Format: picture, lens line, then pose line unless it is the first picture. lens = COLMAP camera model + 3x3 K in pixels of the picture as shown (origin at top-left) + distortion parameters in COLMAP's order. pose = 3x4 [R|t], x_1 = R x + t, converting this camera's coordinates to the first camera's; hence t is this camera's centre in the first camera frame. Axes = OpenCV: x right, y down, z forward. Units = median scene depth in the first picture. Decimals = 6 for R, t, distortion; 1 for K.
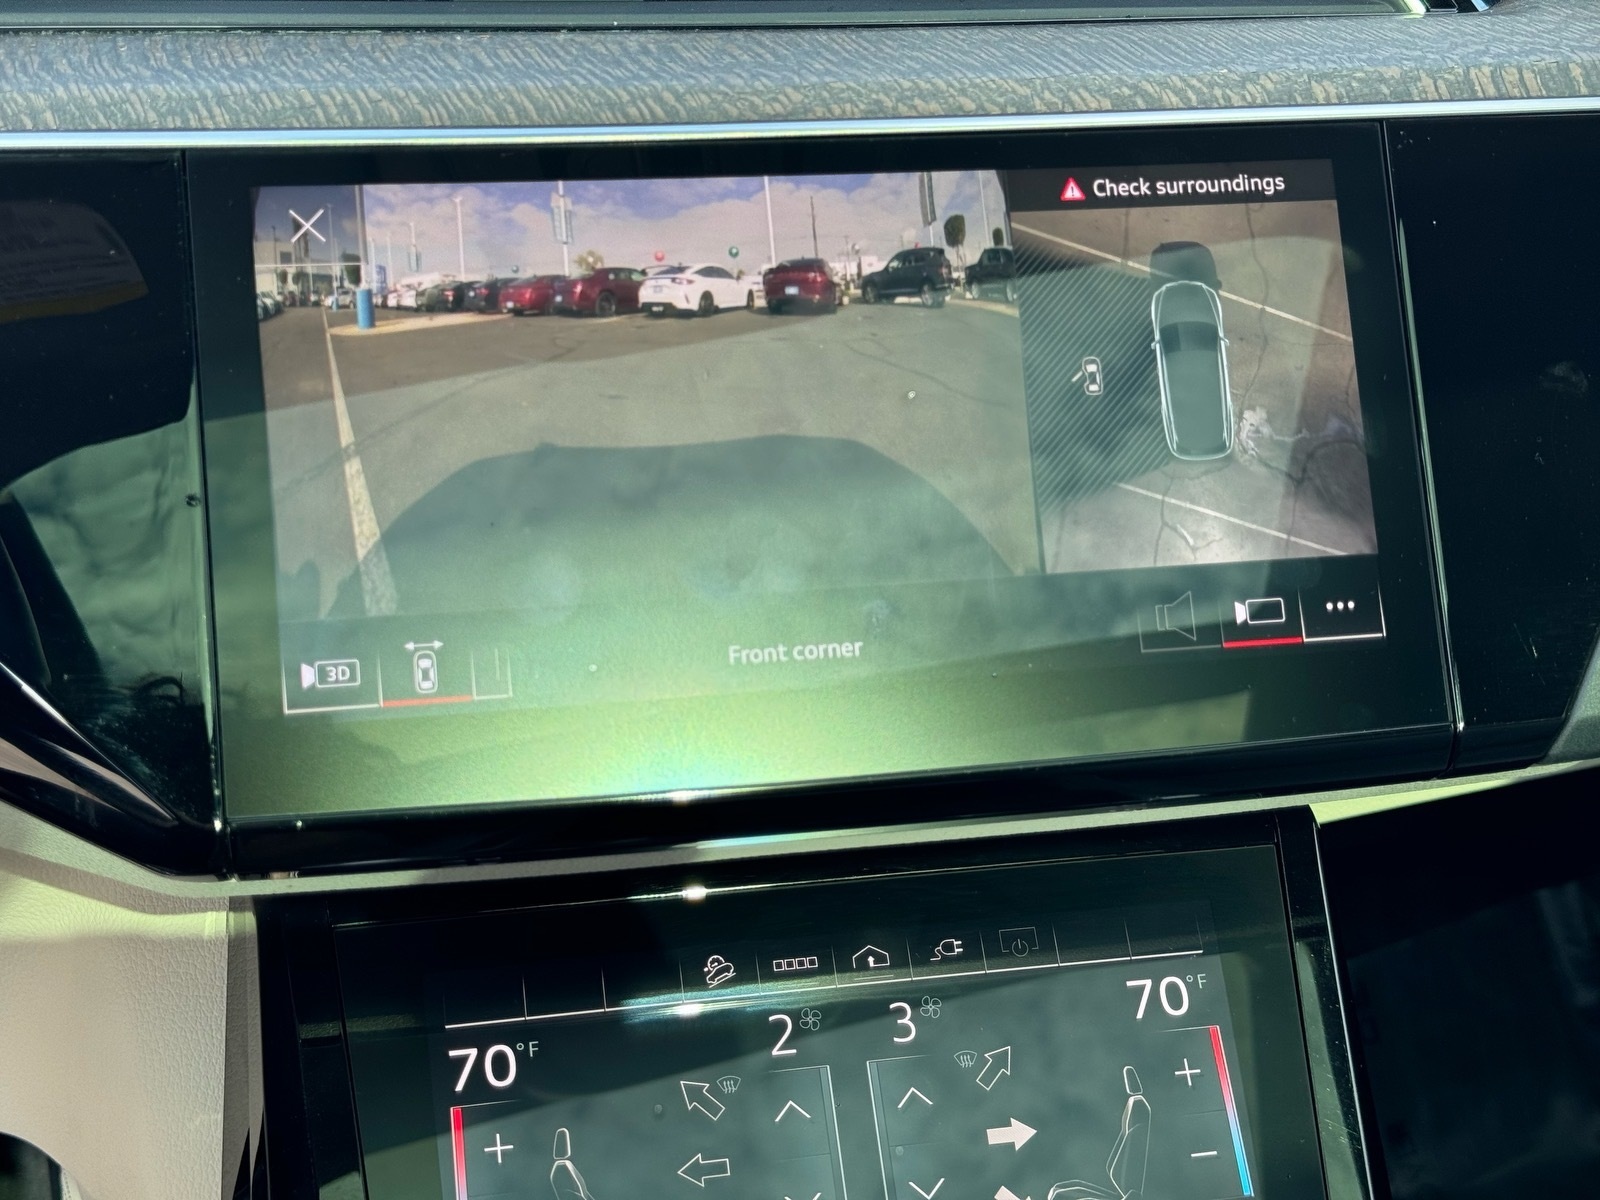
lens RADIAL K [[2249.6, 0, 795.4], [0, 2249.6, 600.5], [0, 0, 1]] dist [0.113658, -0.081673]
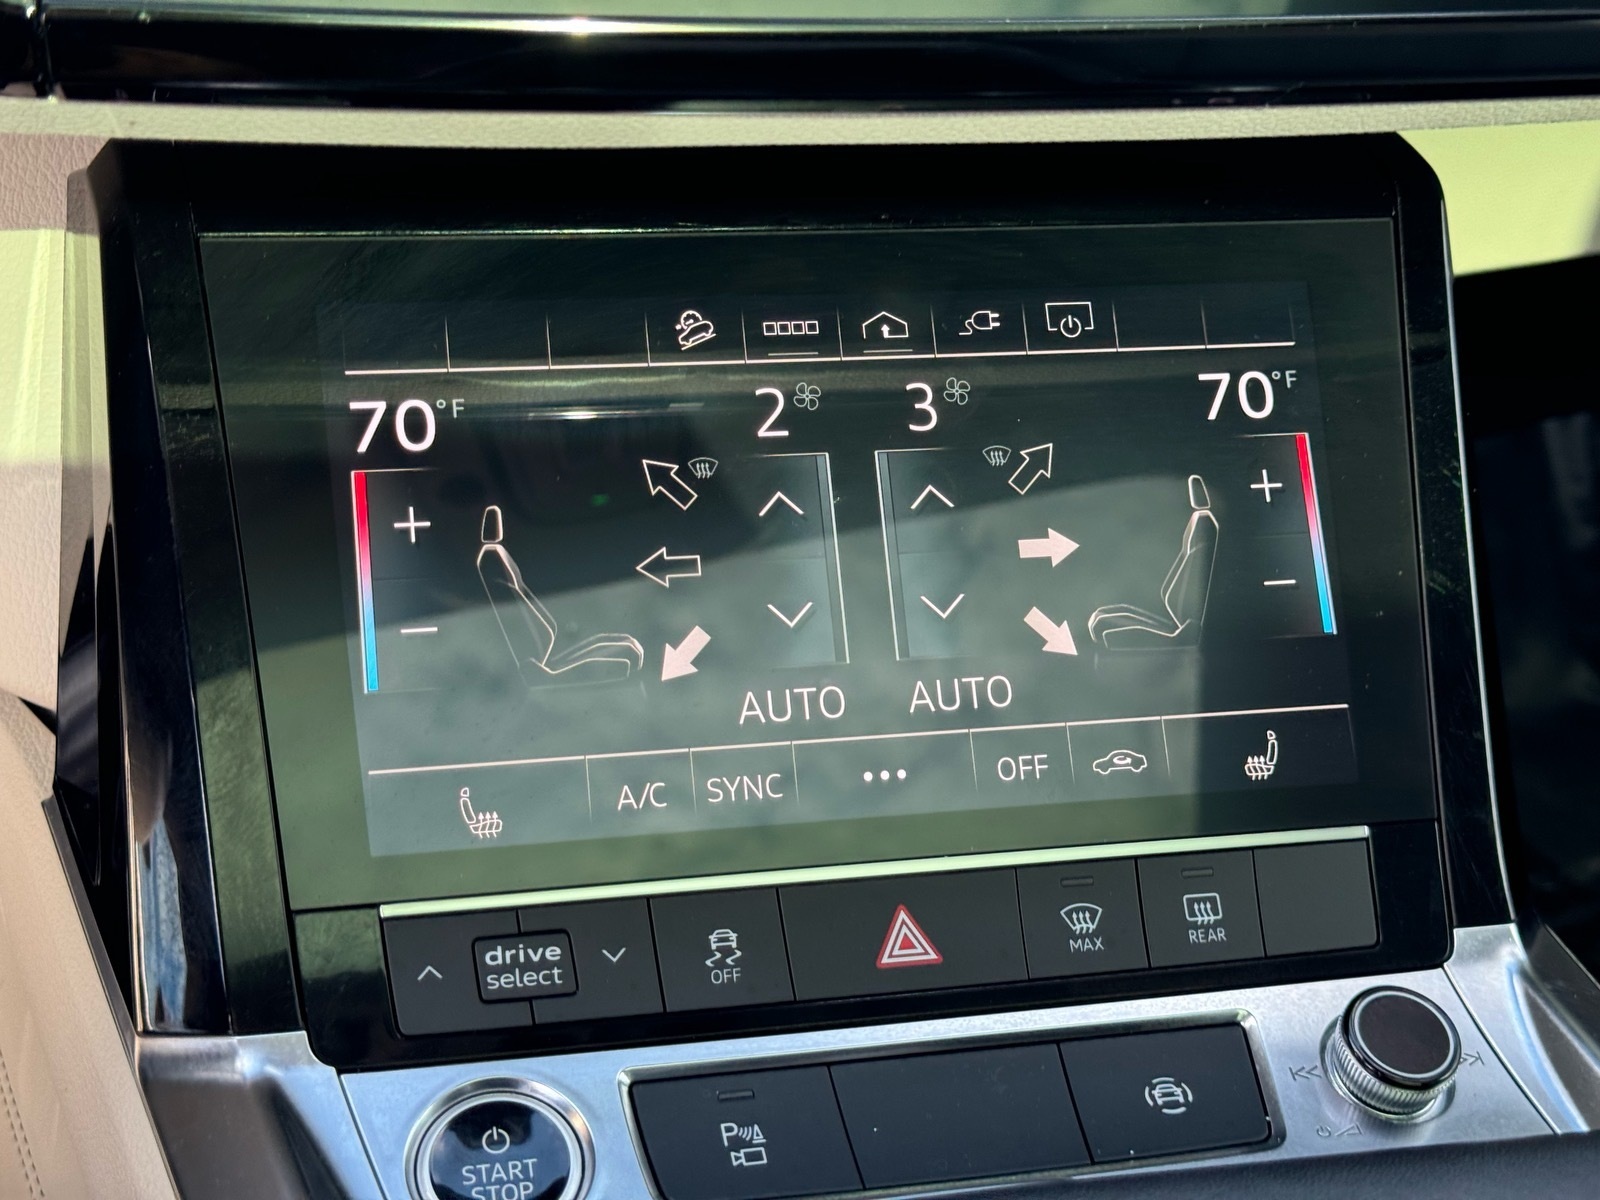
lens RADIAL K [[2208.0, 0, 766.8], [0, 2208.0, 607.3], [0, 0, 1]] dist [0.126685, -0.213774]
pose [[0.998247, 0.044262, 0.039295, -0.034665], [-0.050274, 0.984459, 0.168268, 0.127555], [-0.031236, -0.169948, 0.984958, 0.219196]]
